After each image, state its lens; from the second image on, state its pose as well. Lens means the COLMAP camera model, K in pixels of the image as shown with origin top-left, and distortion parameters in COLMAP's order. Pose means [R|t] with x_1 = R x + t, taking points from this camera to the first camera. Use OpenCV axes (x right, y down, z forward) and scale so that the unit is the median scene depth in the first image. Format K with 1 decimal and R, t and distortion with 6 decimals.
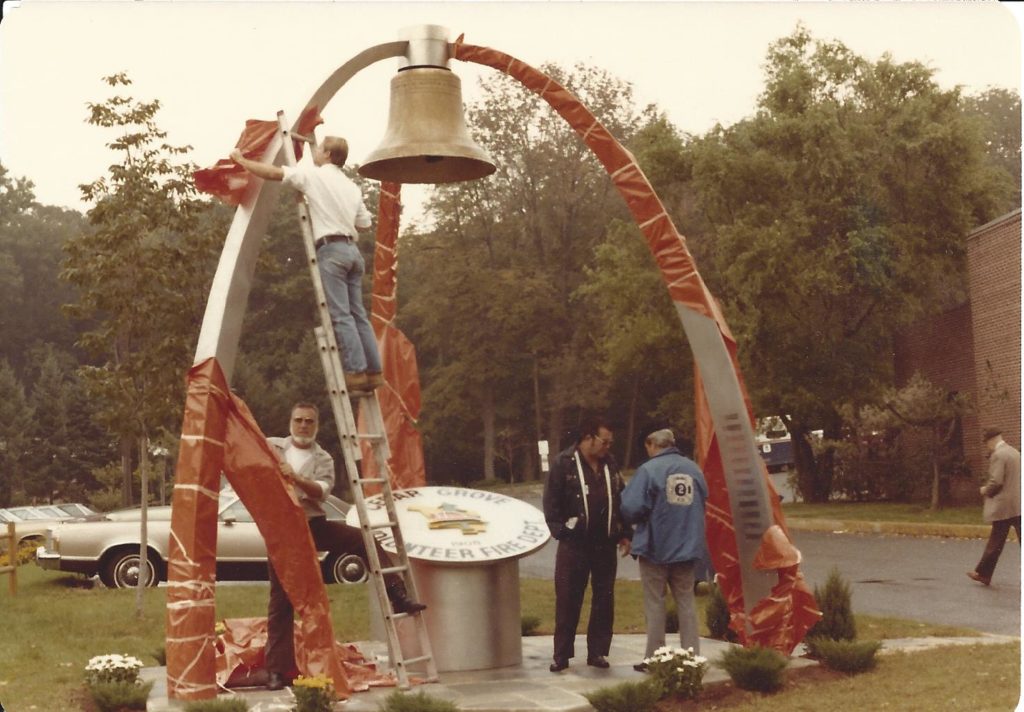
lens RADIAL K [[1773.3, 0, 515.5], [0, 1773.3, 354.6], [0, 0, 1]] dist [-0.035409, 0.000000]
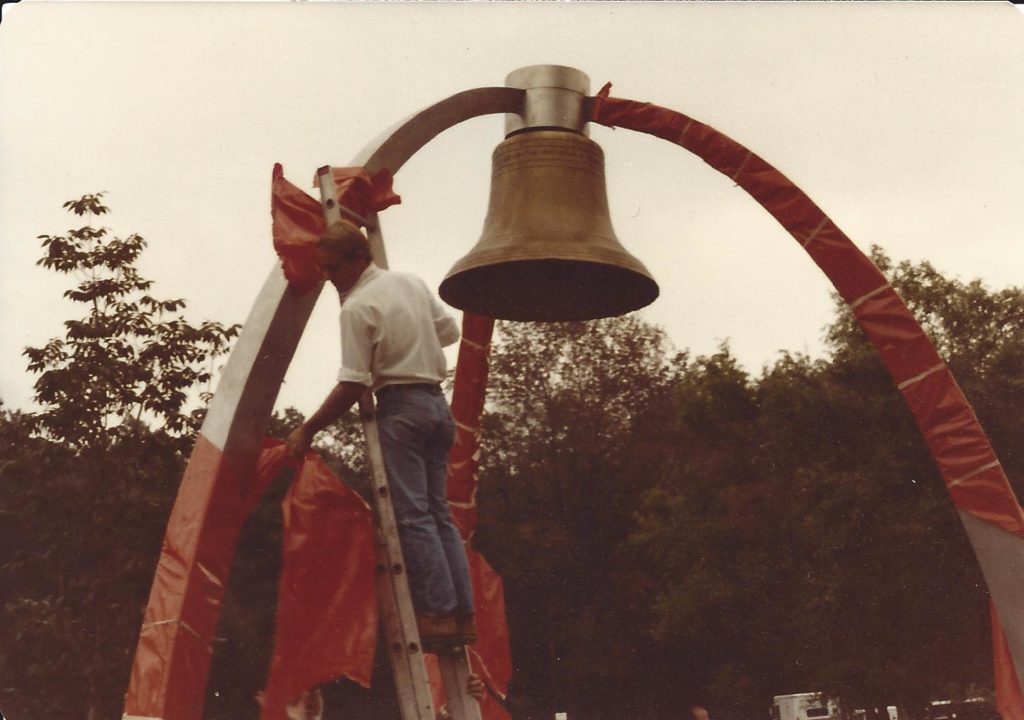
lens RADIAL K [[1862.7, 0, 507.4], [0, 1862.7, 358.8], [0, 0, 1]] dist [-0.125134, 0.000000]
pose [[0.999505, 0.028404, -0.013504, -0.038563], [-0.029988, 0.990119, -0.136983, 0.006476], [0.009480, 0.137320, 0.990481, 0.250016]]
